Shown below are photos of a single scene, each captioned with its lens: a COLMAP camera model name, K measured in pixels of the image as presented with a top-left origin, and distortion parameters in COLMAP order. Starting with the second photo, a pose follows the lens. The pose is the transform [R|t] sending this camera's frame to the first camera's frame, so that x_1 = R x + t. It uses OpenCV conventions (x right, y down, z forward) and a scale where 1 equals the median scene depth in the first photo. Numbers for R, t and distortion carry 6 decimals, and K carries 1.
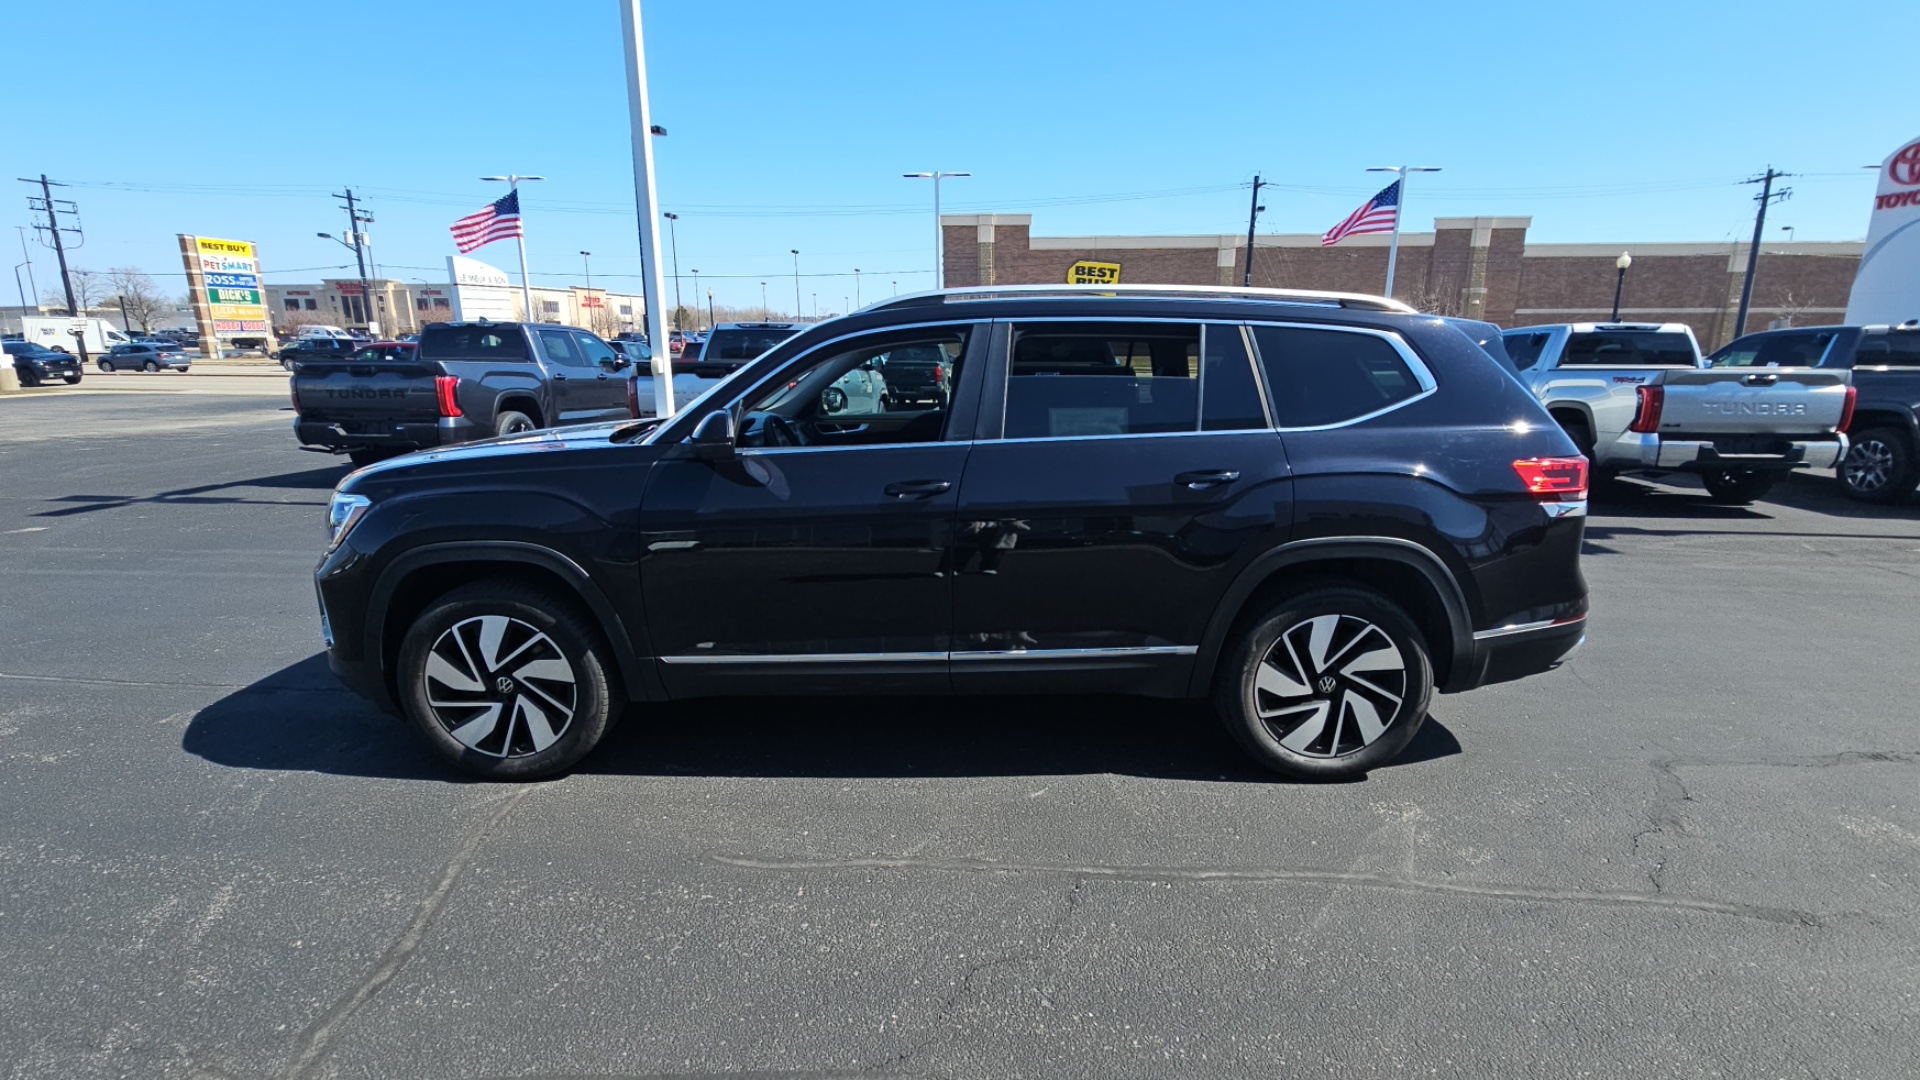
lens RADIAL K [[865.9, 0, 981.0], [0, 865.9, 542.0], [0, 0, 1]] dist [0.009239, -0.005481]
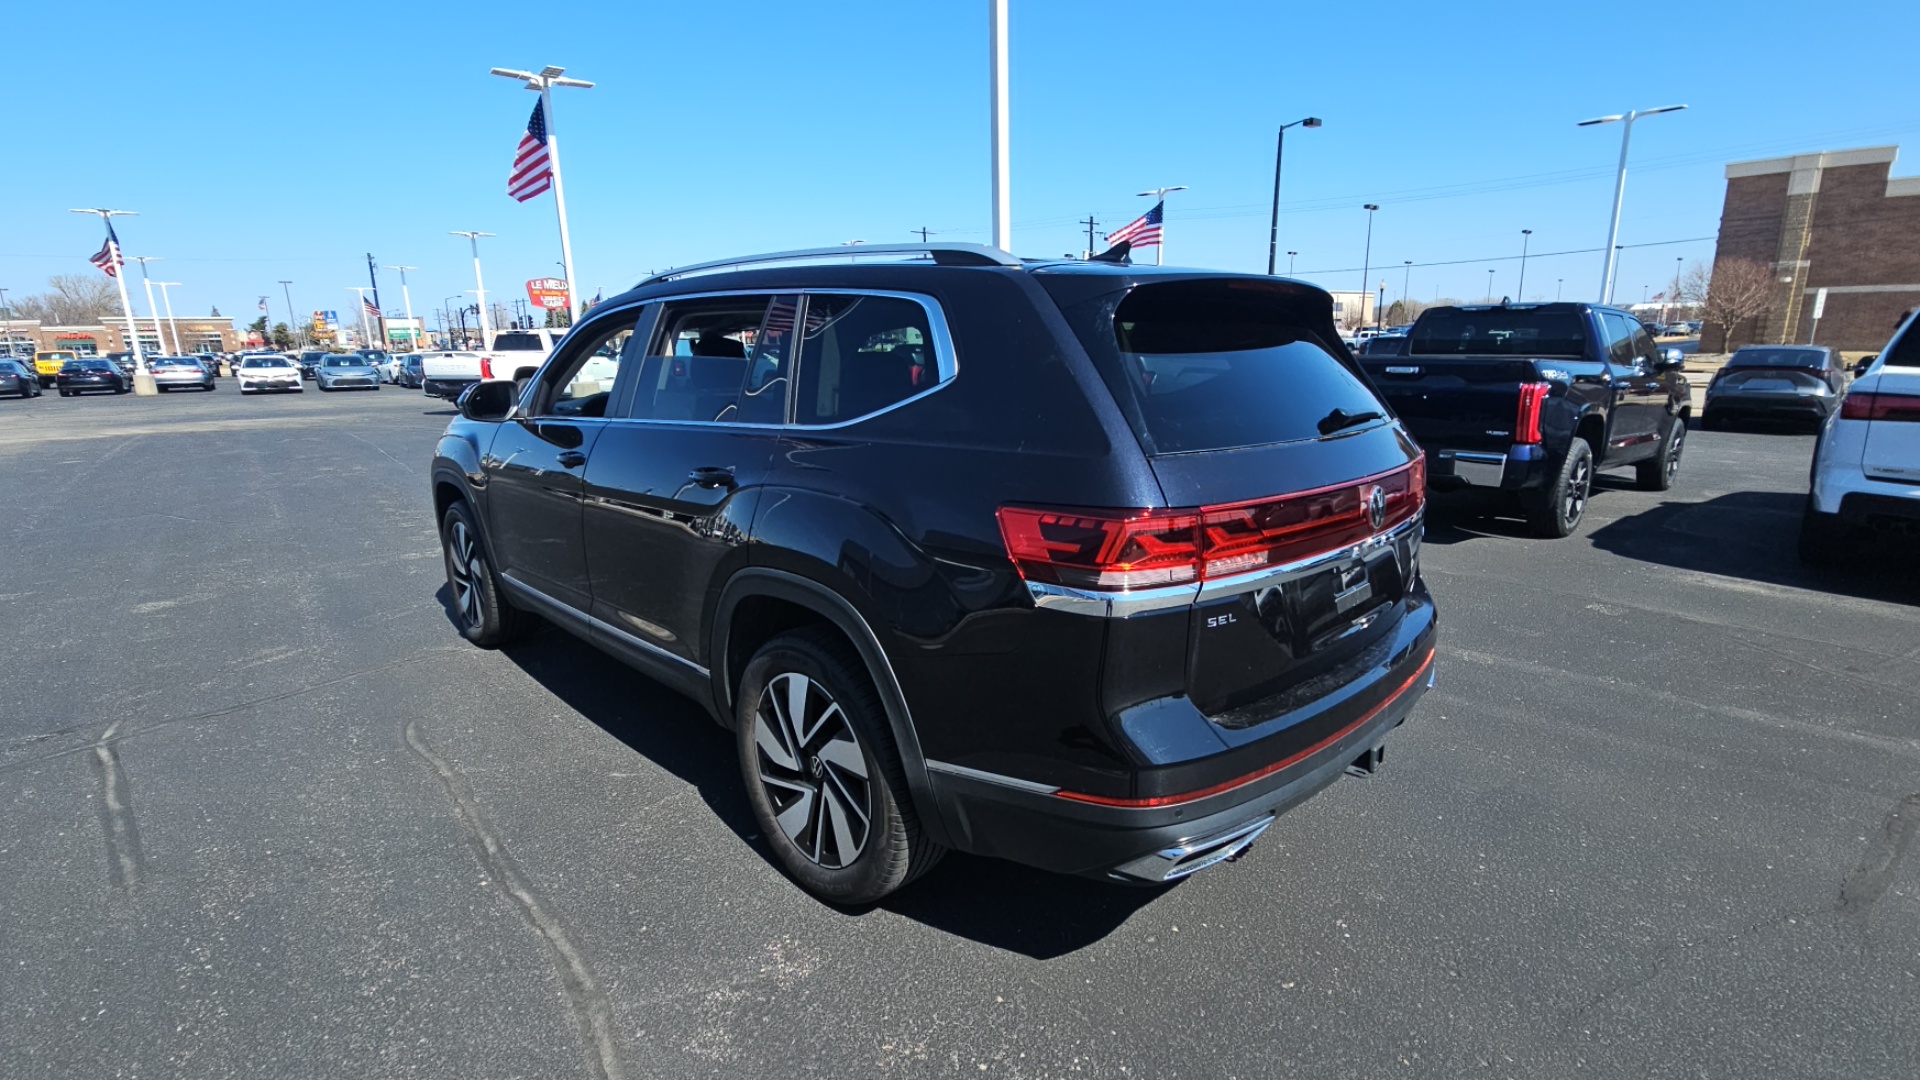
lens RADIAL K [[865.9, 0, 981.0], [0, 865.9, 542.0], [0, 0, 1]] dist [0.009239, -0.005481]
pose [[0.710273, 0.151382, -0.687456, 0.125825], [-0.149933, 0.986727, 0.062374, -0.012372], [0.687774, 0.058770, 0.723542, 0.068538]]
